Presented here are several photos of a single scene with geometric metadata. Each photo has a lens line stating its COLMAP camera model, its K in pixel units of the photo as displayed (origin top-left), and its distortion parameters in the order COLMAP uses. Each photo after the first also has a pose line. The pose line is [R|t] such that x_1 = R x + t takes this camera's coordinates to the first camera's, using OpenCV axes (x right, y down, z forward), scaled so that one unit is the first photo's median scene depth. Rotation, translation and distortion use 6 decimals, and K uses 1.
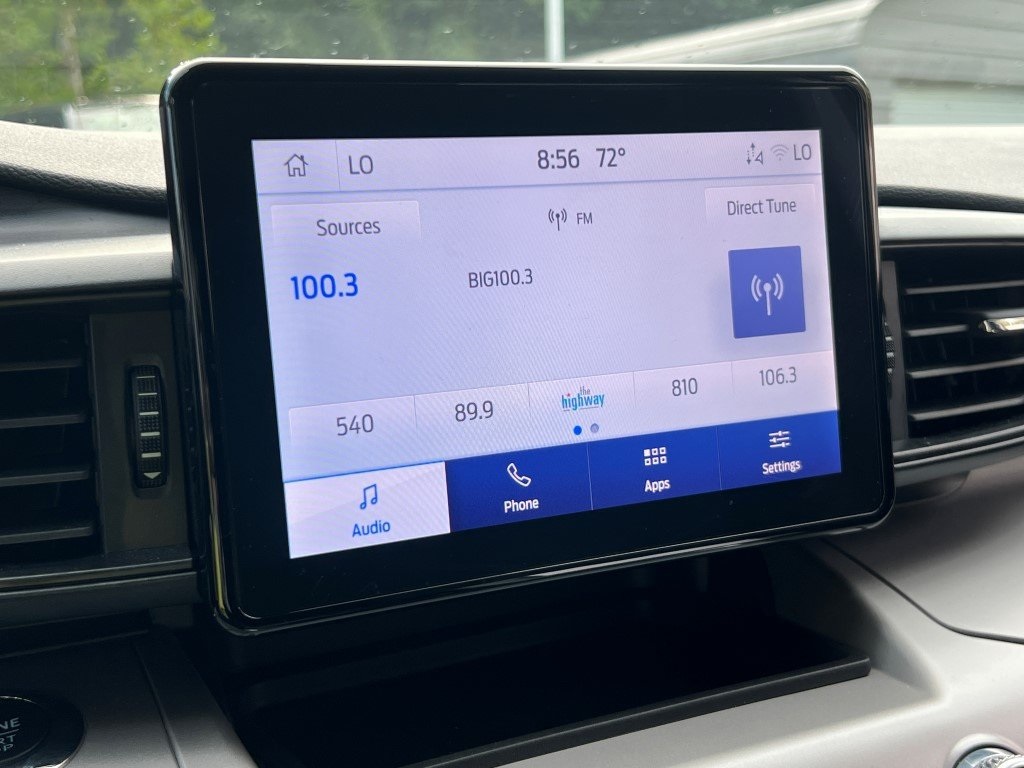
lens RADIAL K [[1370.7, 0, 523.6], [0, 1370.7, 377.3], [0, 0, 1]] dist [0.048534, 0.000000]
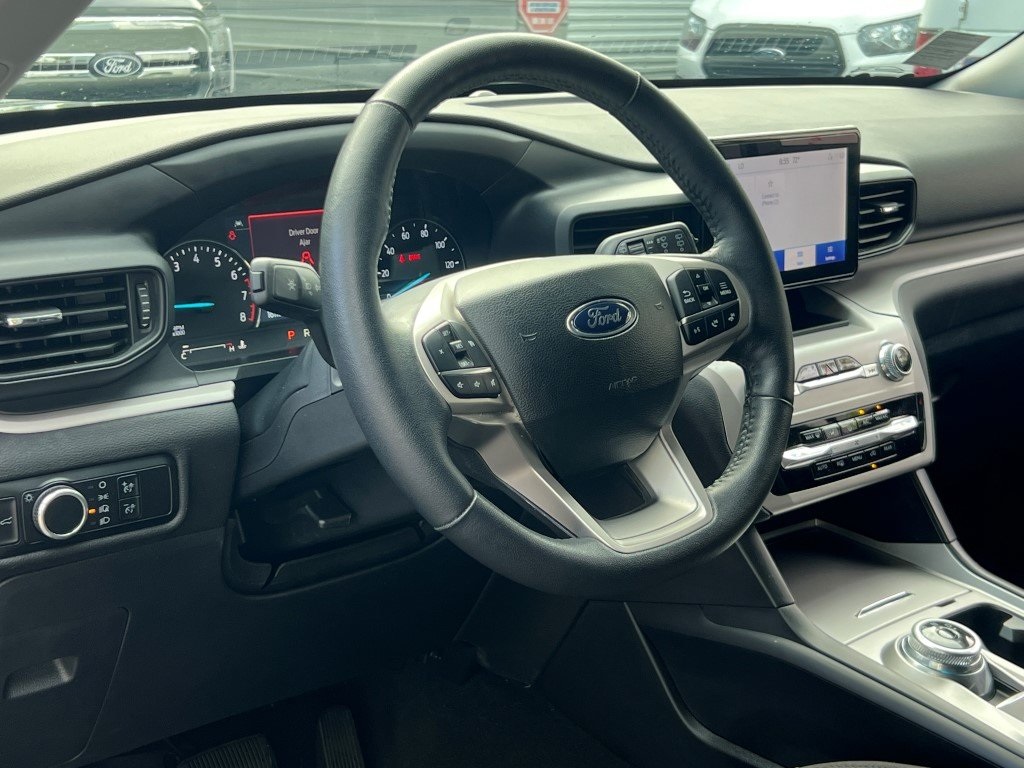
lens RADIAL K [[1533.0, 0, 531.8], [0, 1533.0, 406.2], [0, 0, 1]] dist [0.166003, 0.000000]
pose [[0.962637, -0.013779, 0.270444, -1.449822], [-0.026034, 0.989369, 0.143077, -0.088482], [-0.269540, -0.144772, 0.952045, -2.254103]]
